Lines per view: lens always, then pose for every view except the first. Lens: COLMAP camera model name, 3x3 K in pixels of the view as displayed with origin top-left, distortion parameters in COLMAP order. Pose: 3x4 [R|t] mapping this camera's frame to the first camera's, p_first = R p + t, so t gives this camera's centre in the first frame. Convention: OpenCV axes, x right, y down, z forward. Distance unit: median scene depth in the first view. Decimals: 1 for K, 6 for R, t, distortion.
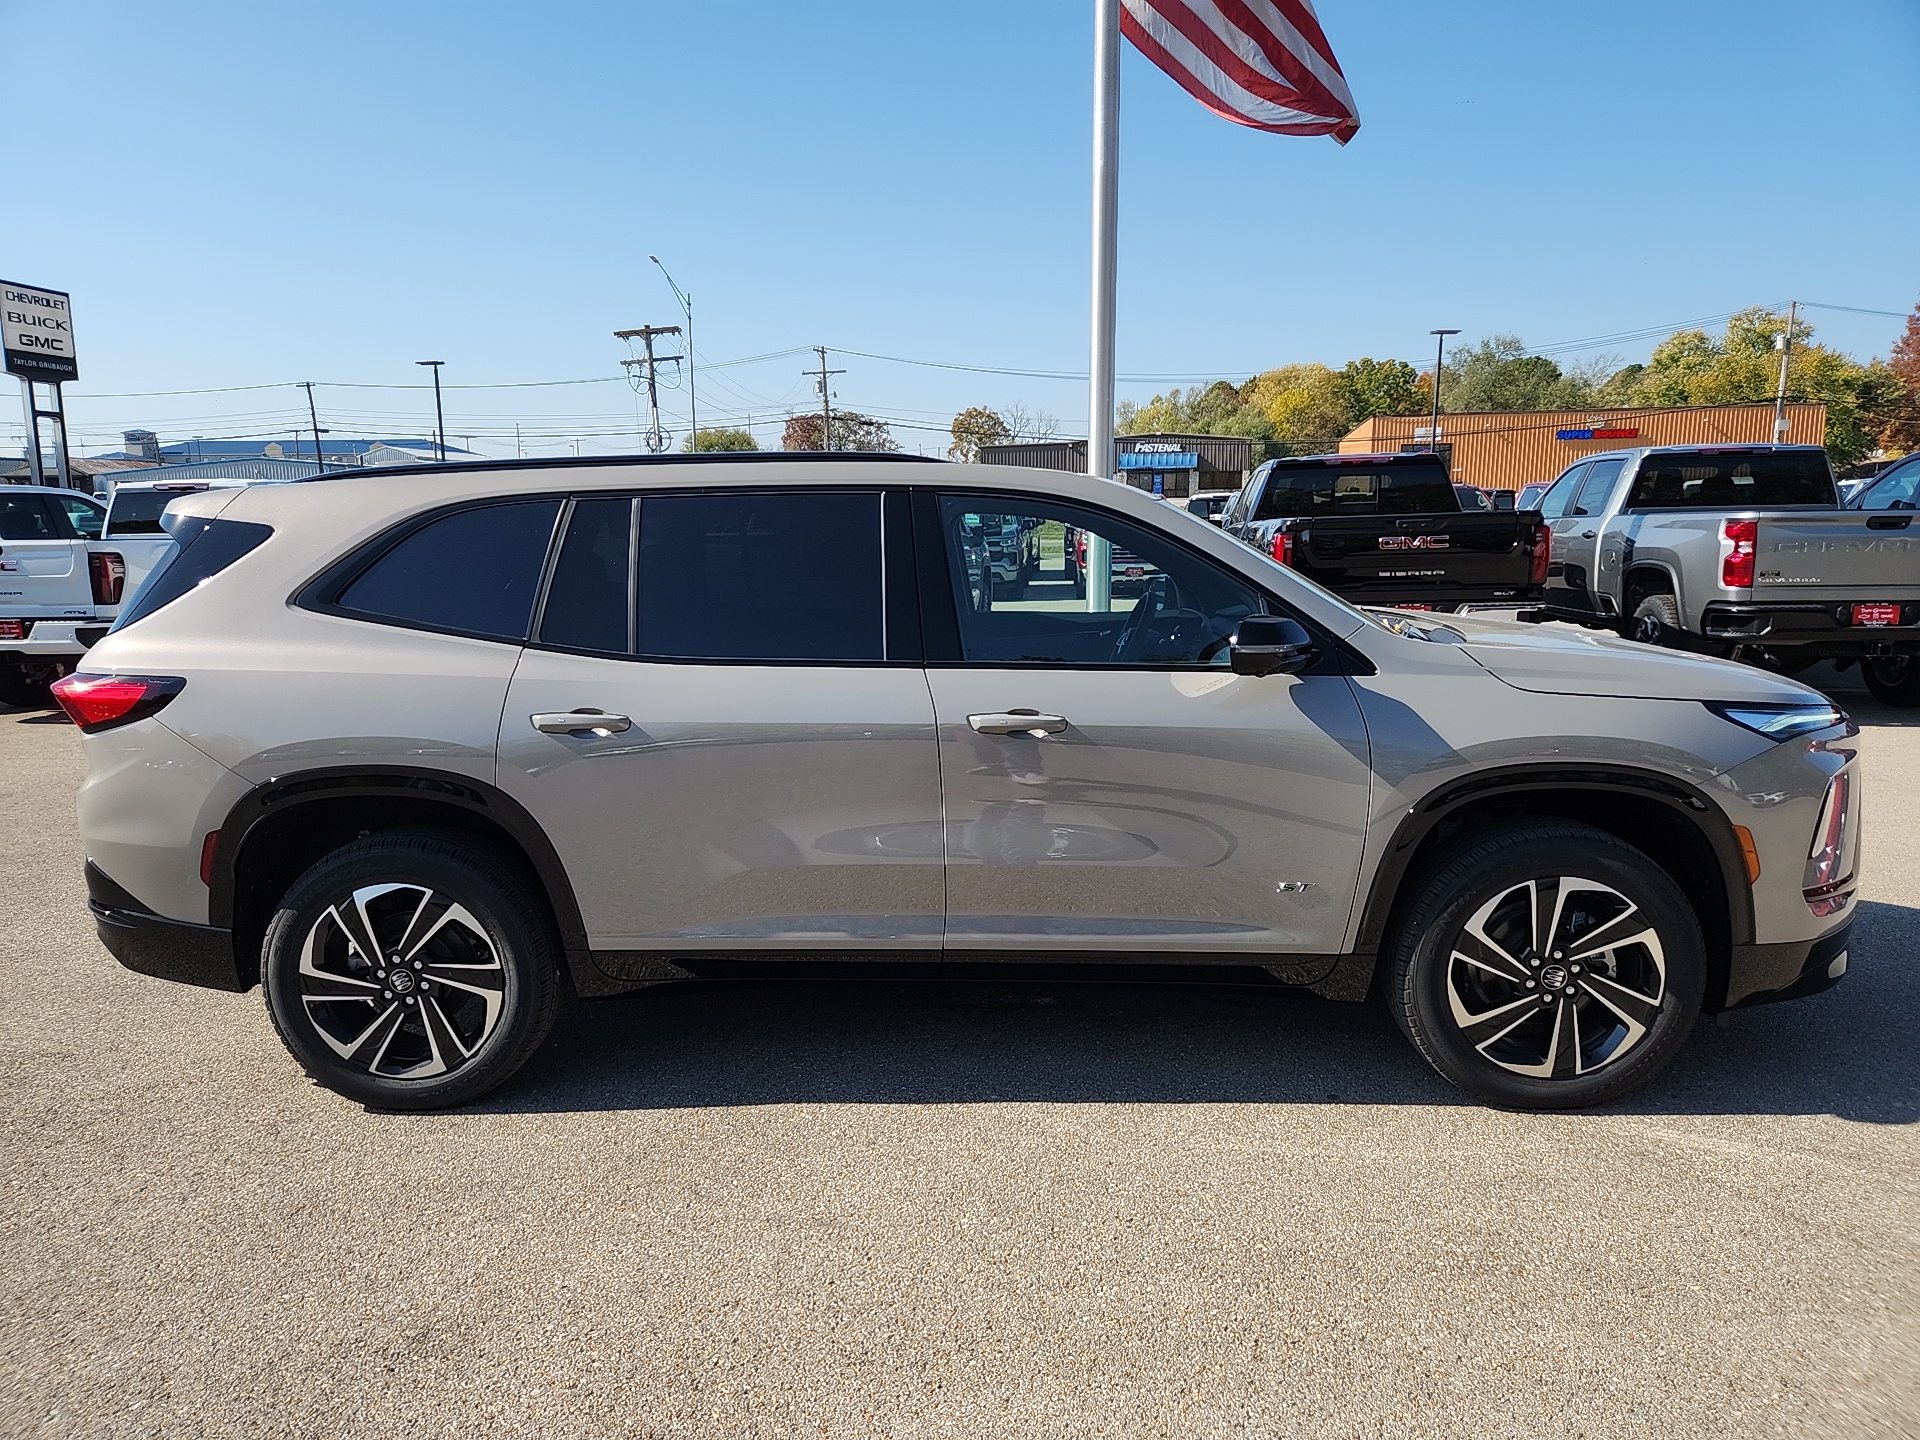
lens RADIAL K [[1279.3, 0, 942.7], [0, 1279.3, 750.5], [0, 0, 1]] dist [0.069673, -0.050013]
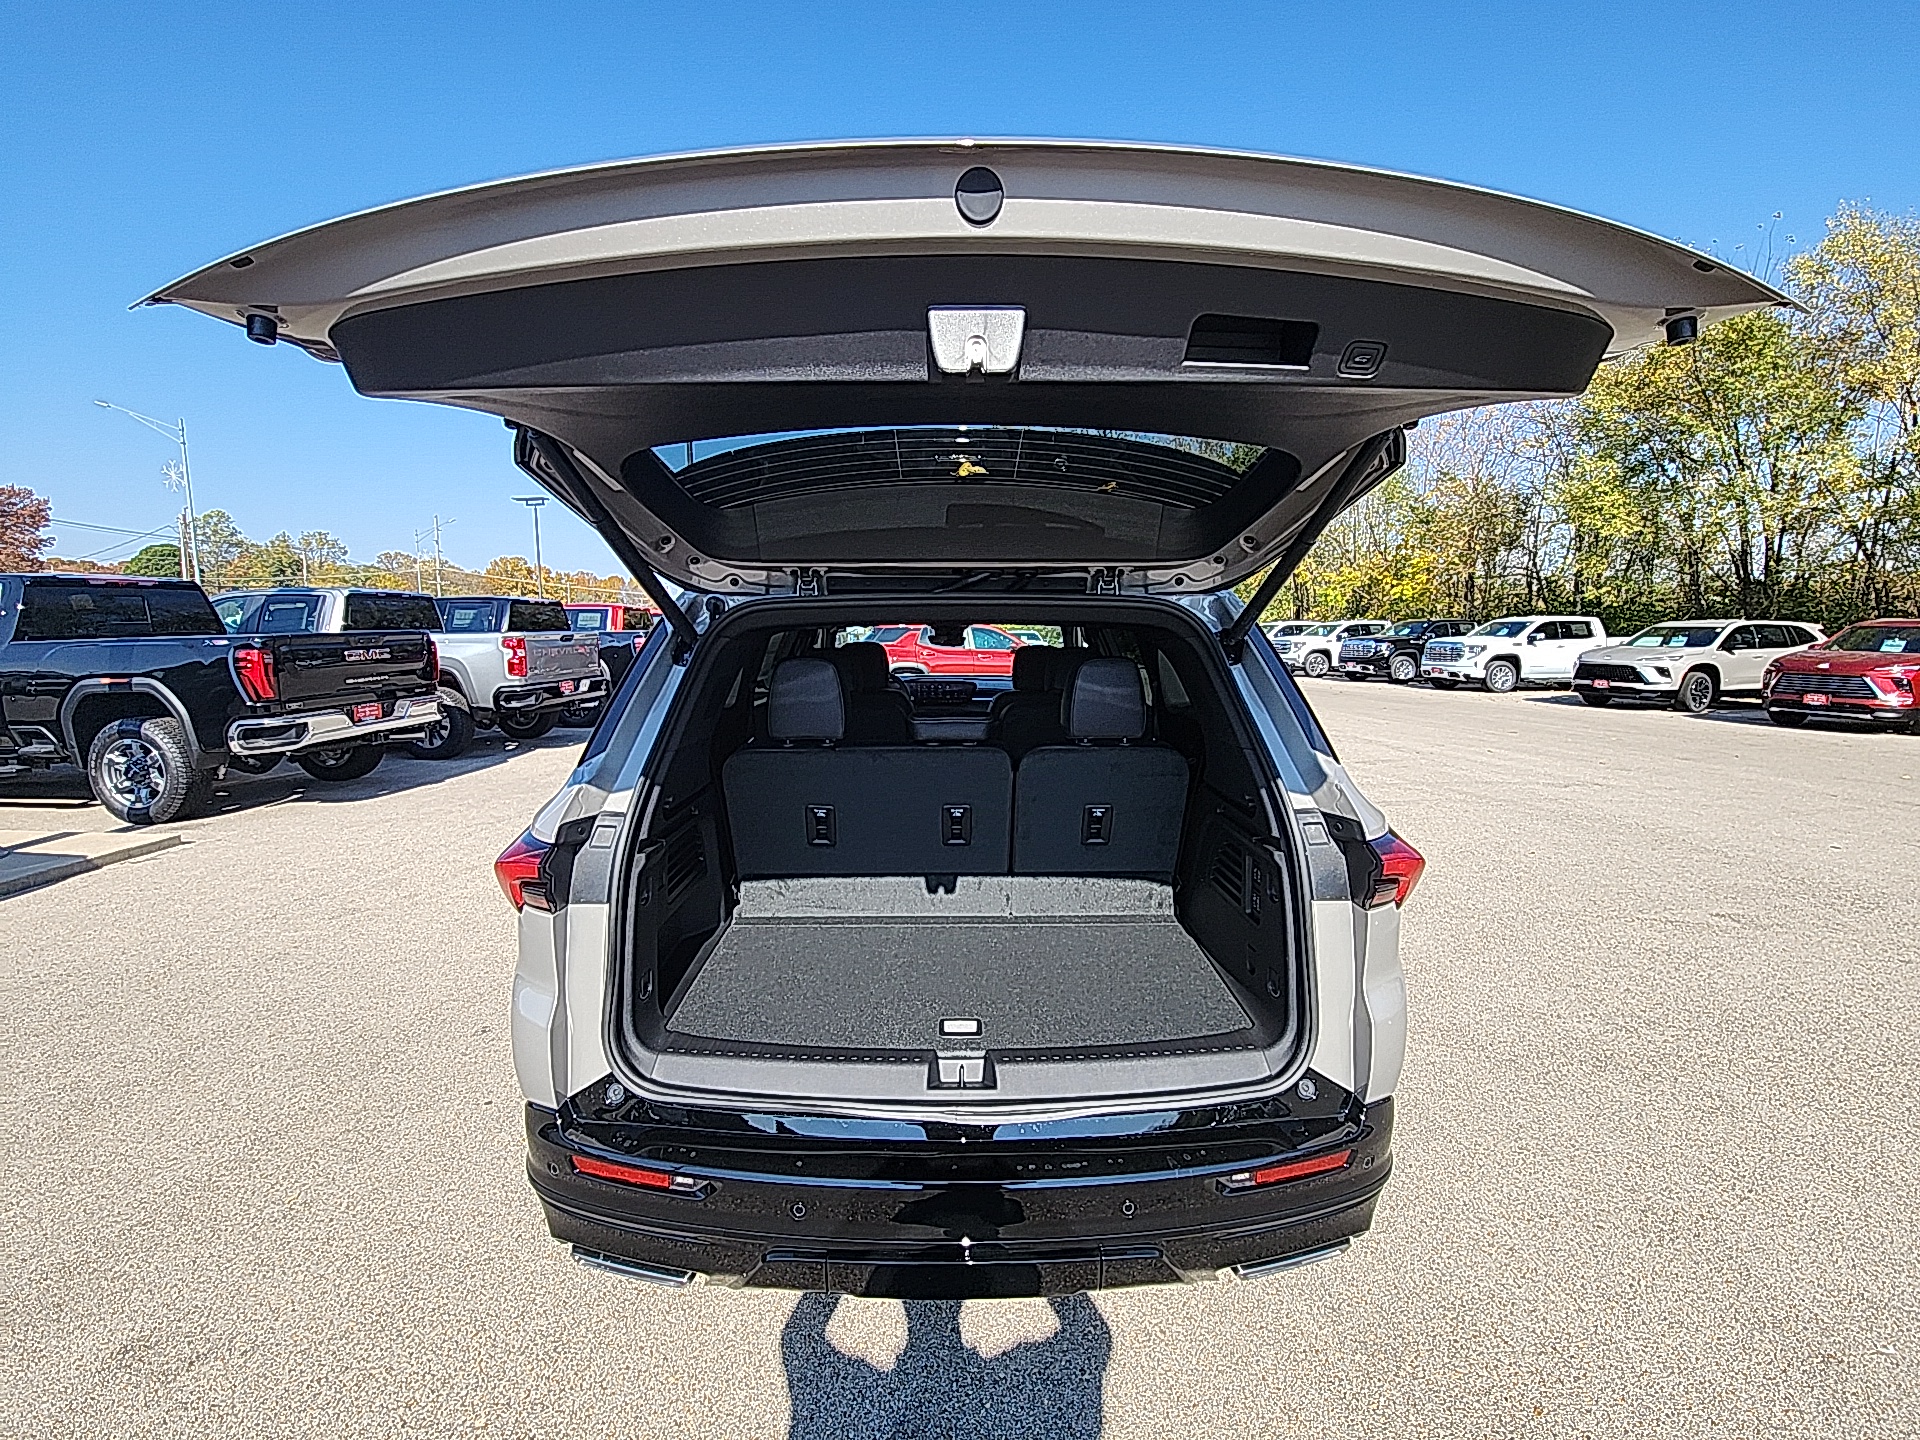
lens RADIAL K [[771.3, 0, 954.3], [0, 771.3, 711.6], [0, 0, 1]] dist [0.014633, -0.009783]
pose [[-0.051286, -0.099600, 0.993705, -0.415436], [0.186782, 0.976500, 0.107516, -0.084307], [-0.981062, 0.191121, -0.031477, 0.494272]]
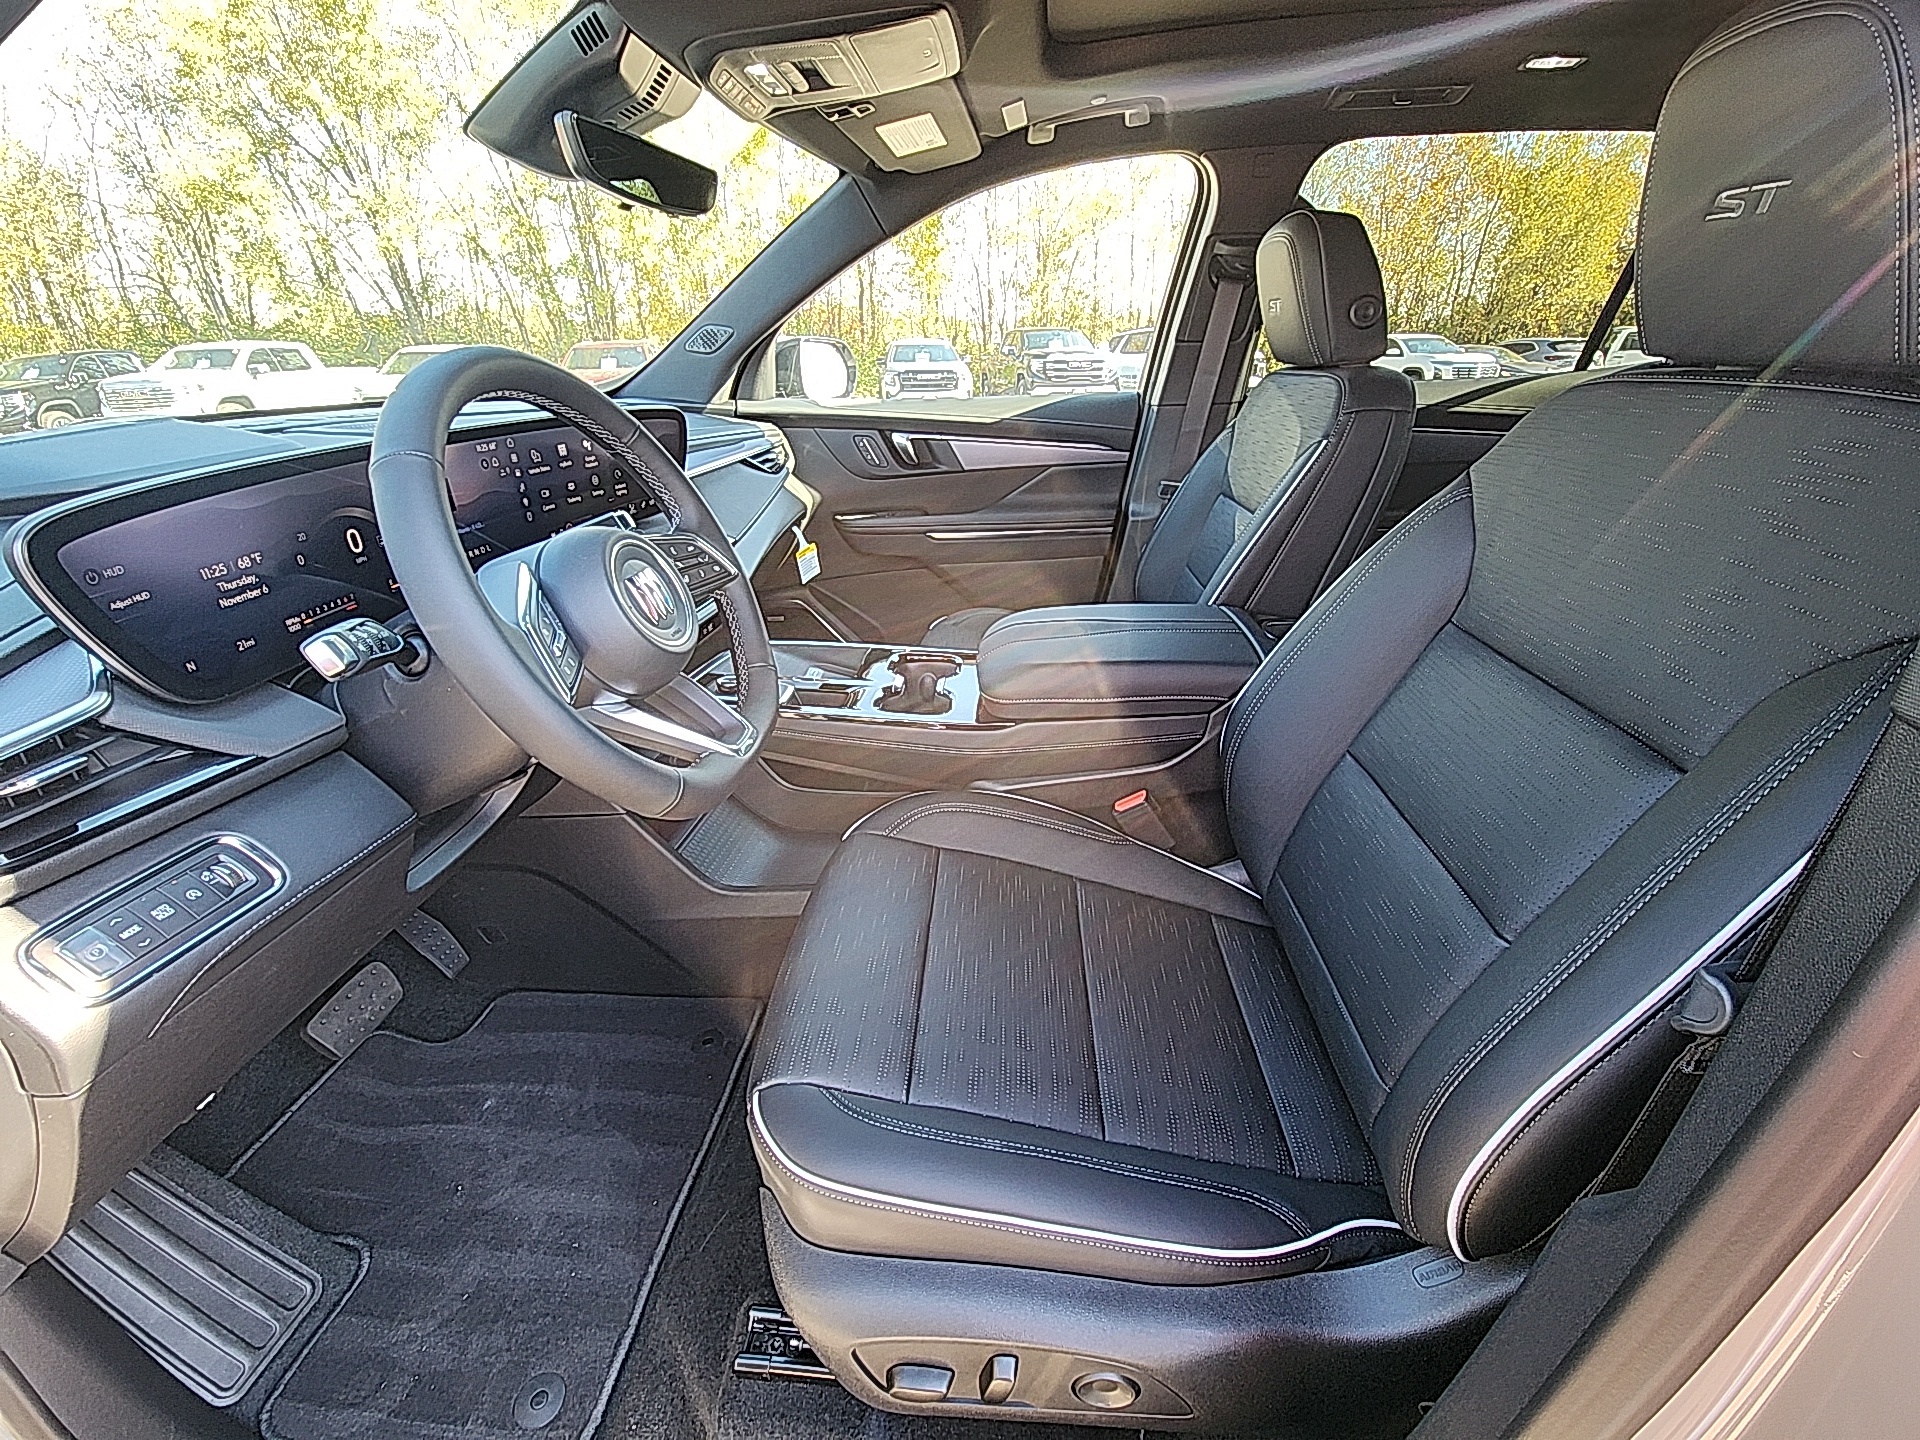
lens RADIAL K [[771.3, 0, 951.2], [0, 771.3, 705.6], [0, 0, 1]] dist [0.014633, -0.009783]
pose [[-0.998800, 0.011285, 0.047664, 0.050748], [0.036688, 0.817087, 0.575346, -0.075825], [-0.032452, 0.576404, -0.816520, 0.587761]]
